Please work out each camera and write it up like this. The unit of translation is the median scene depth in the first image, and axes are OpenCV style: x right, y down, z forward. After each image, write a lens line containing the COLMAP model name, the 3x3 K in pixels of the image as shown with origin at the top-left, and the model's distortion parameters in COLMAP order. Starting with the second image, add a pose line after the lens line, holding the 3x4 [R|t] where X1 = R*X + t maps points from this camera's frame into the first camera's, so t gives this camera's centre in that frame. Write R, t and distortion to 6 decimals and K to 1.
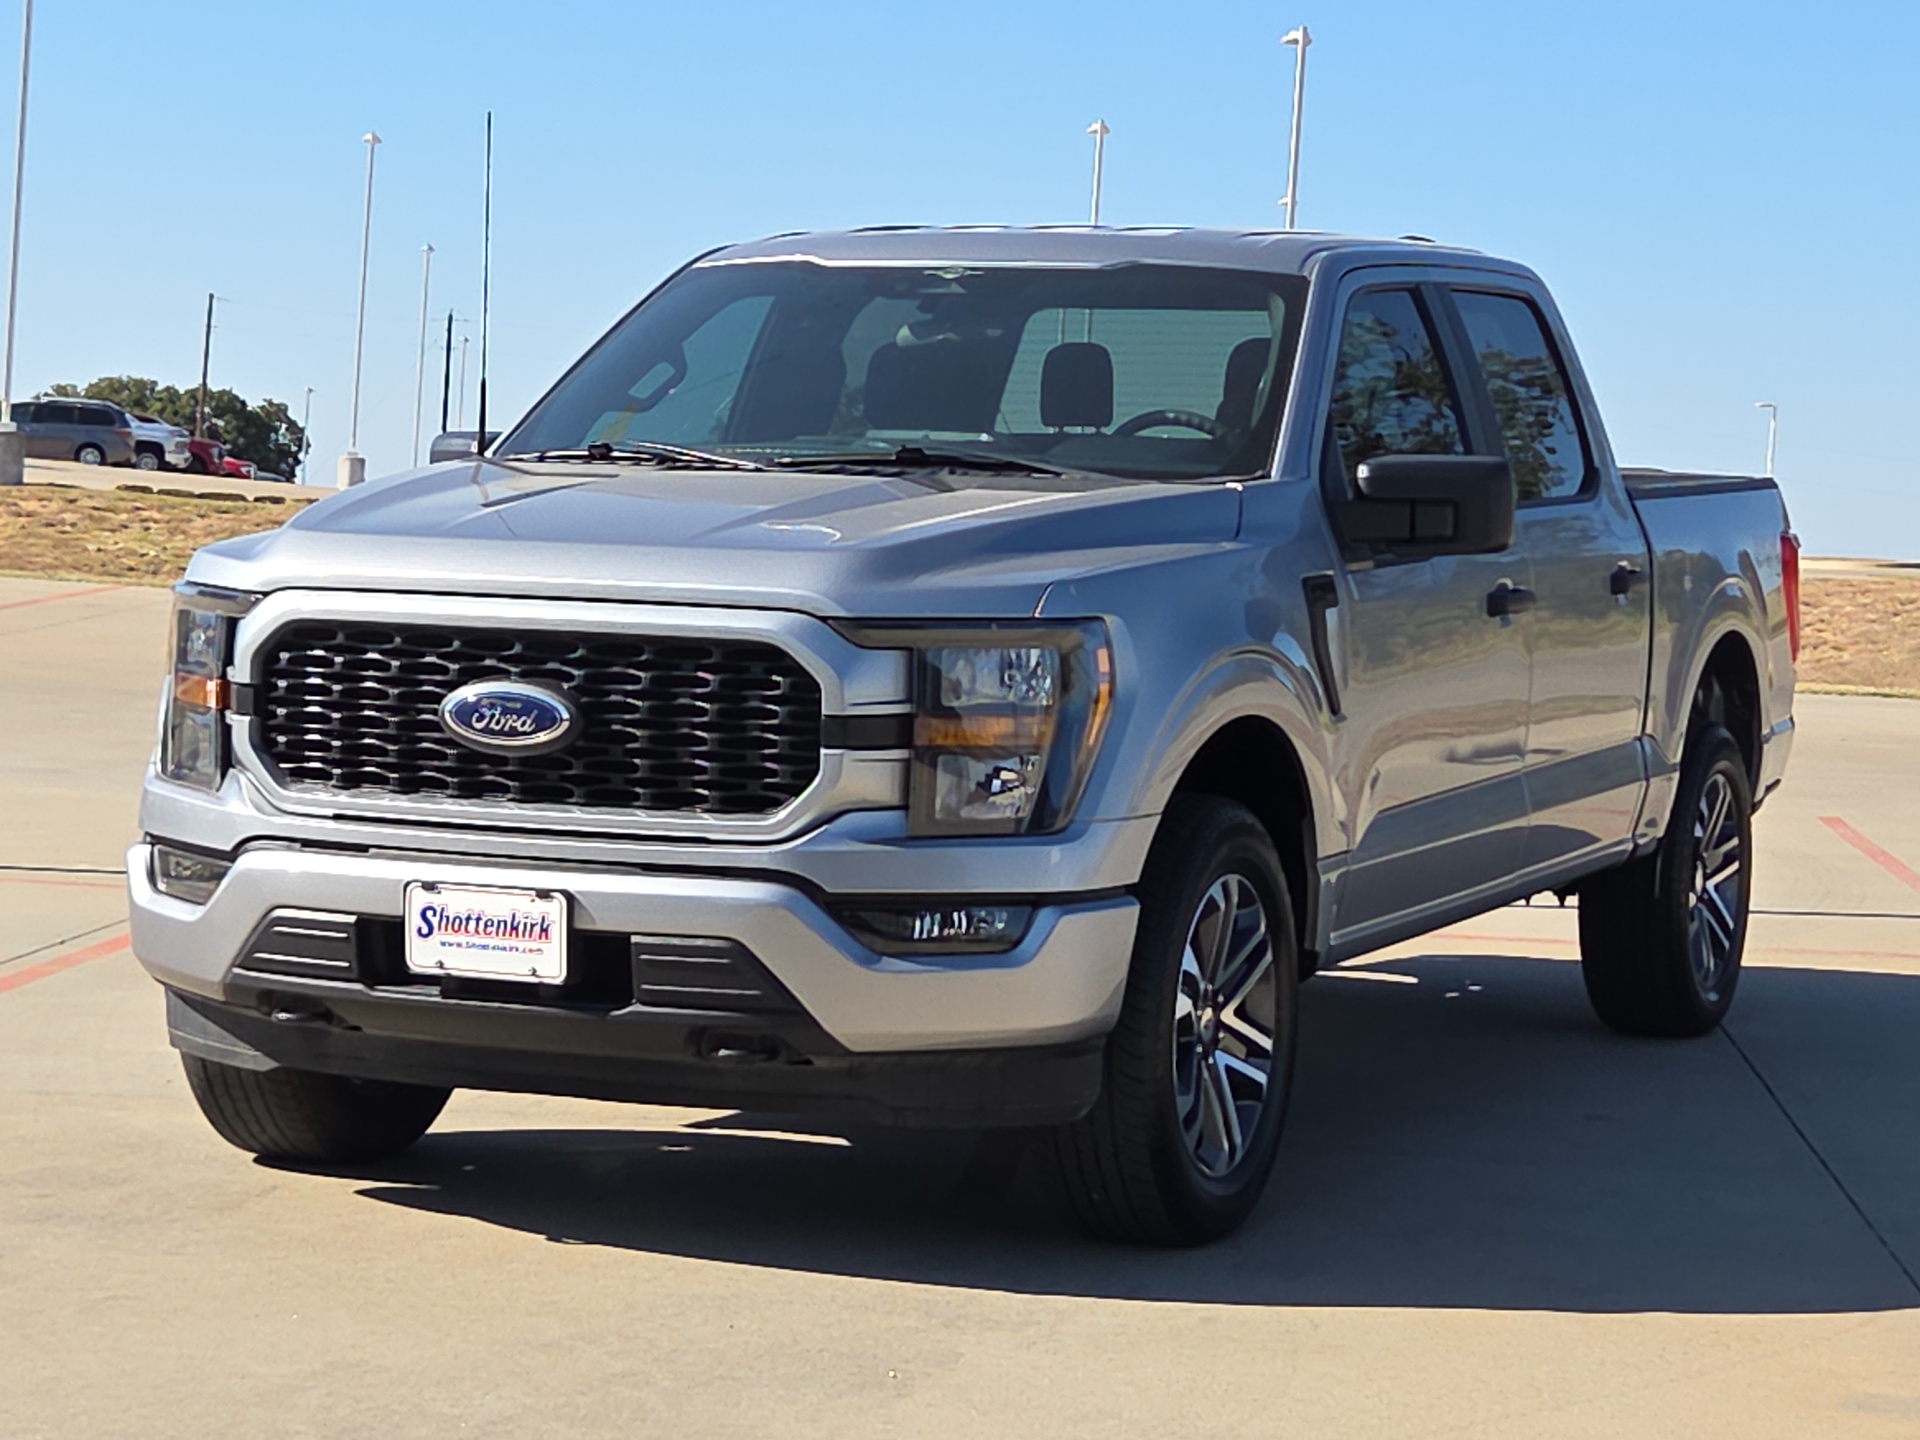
lens RADIAL K [[3743.6, 0, 958.5], [0, 3743.6, 714.1], [0, 0, 1]] dist [-0.002807, 0.000000]
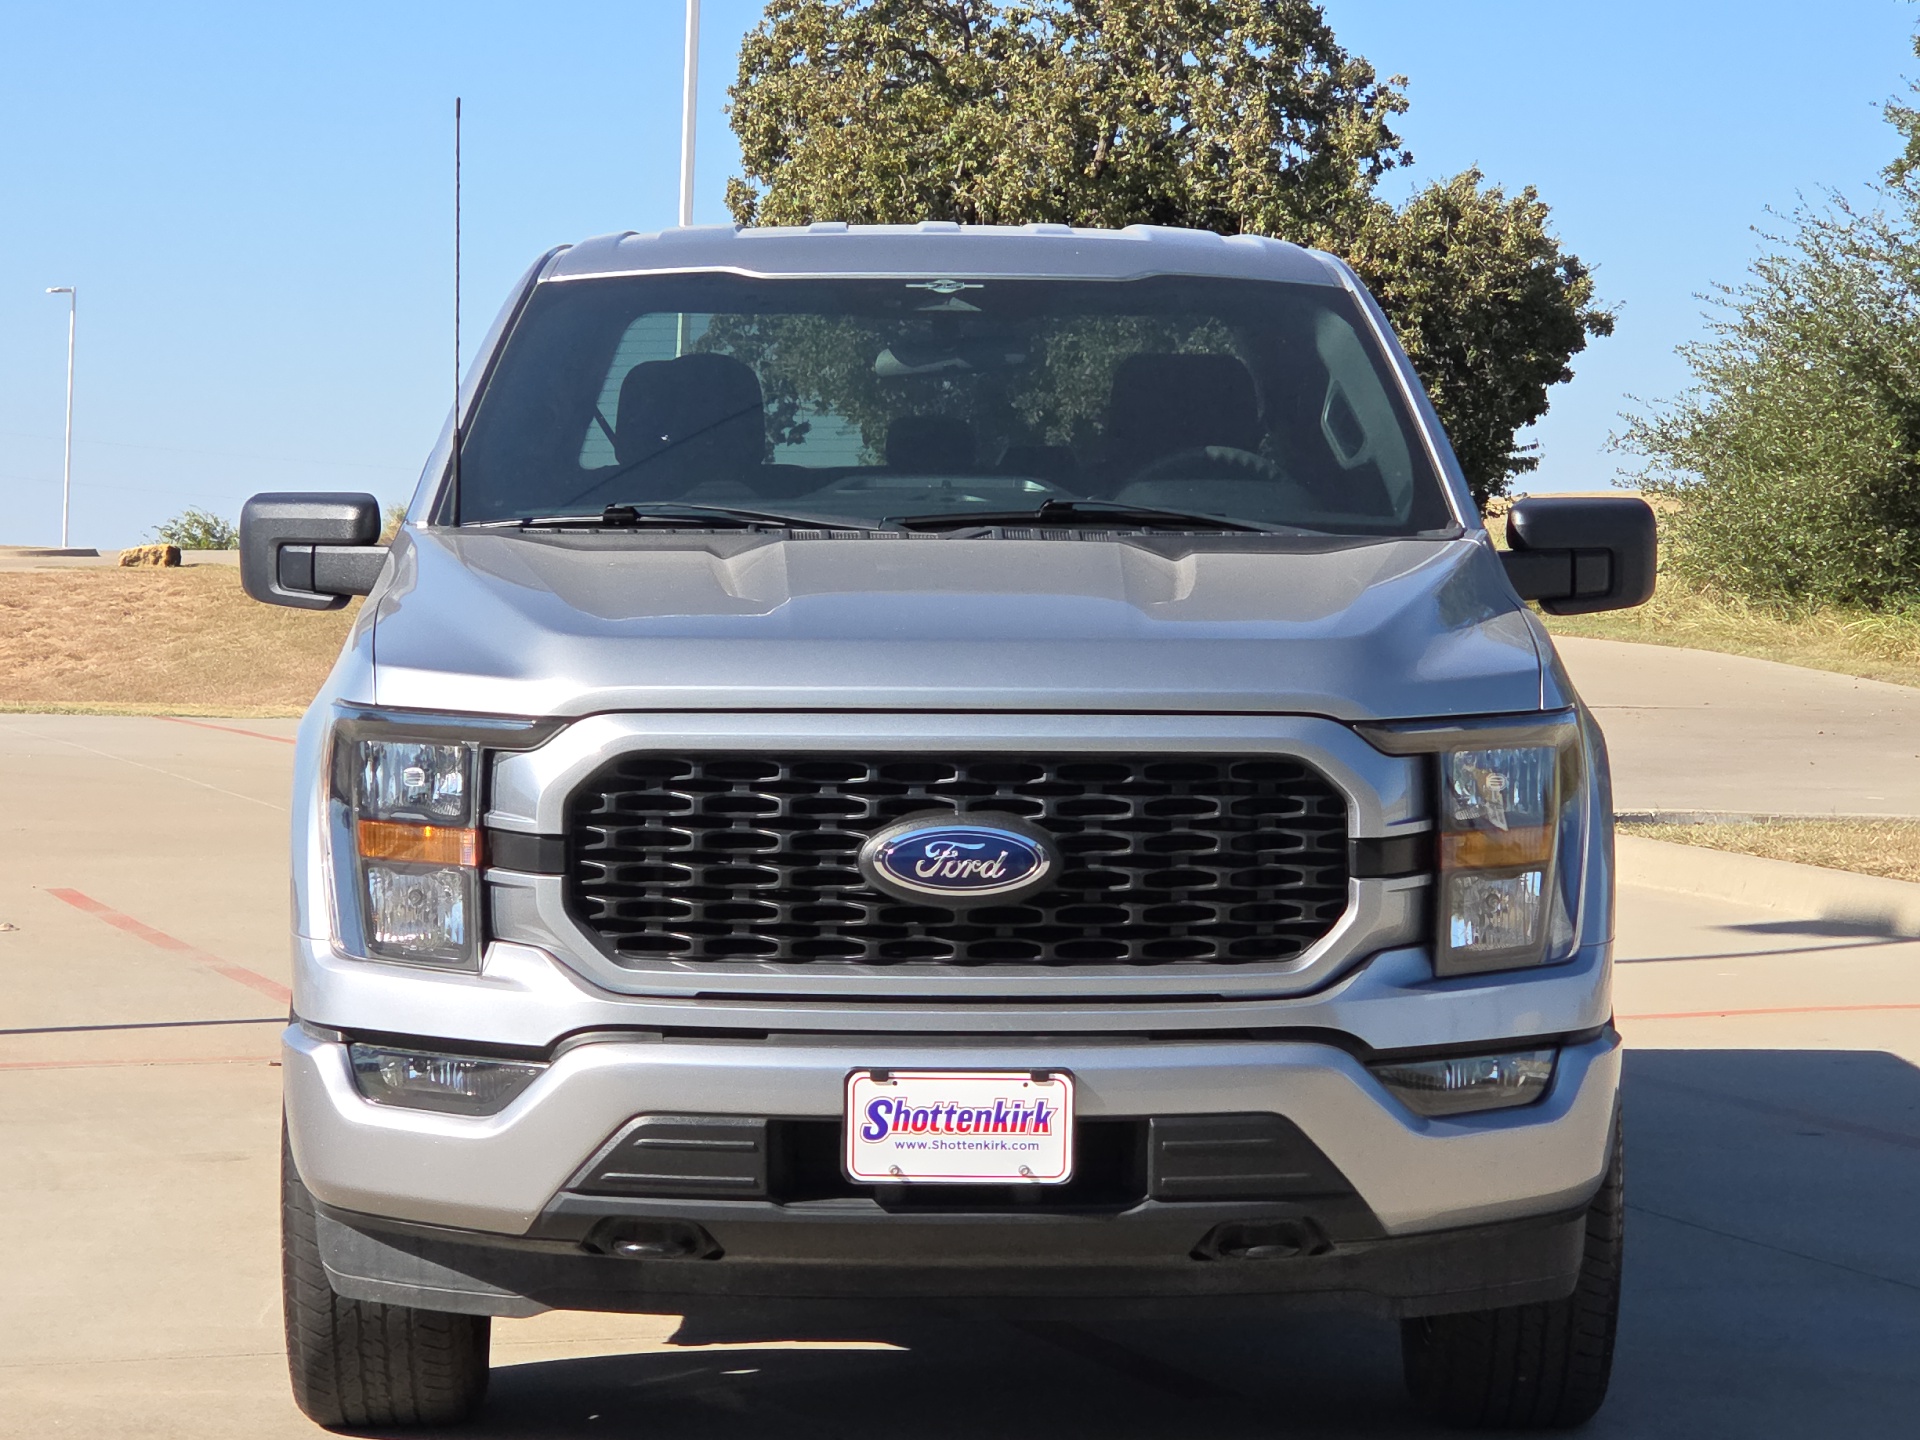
lens RADIAL K [[4594.4, 0, 960.2], [0, 4594.4, 719.2], [0, 0, 1]] dist [-0.520595, 0.000000]
pose [[0.942245, -0.041630, 0.332328, -0.448761], [0.043915, 0.999035, 0.000636, -0.030505], [-0.332034, 0.013994, 0.943164, 0.063584]]
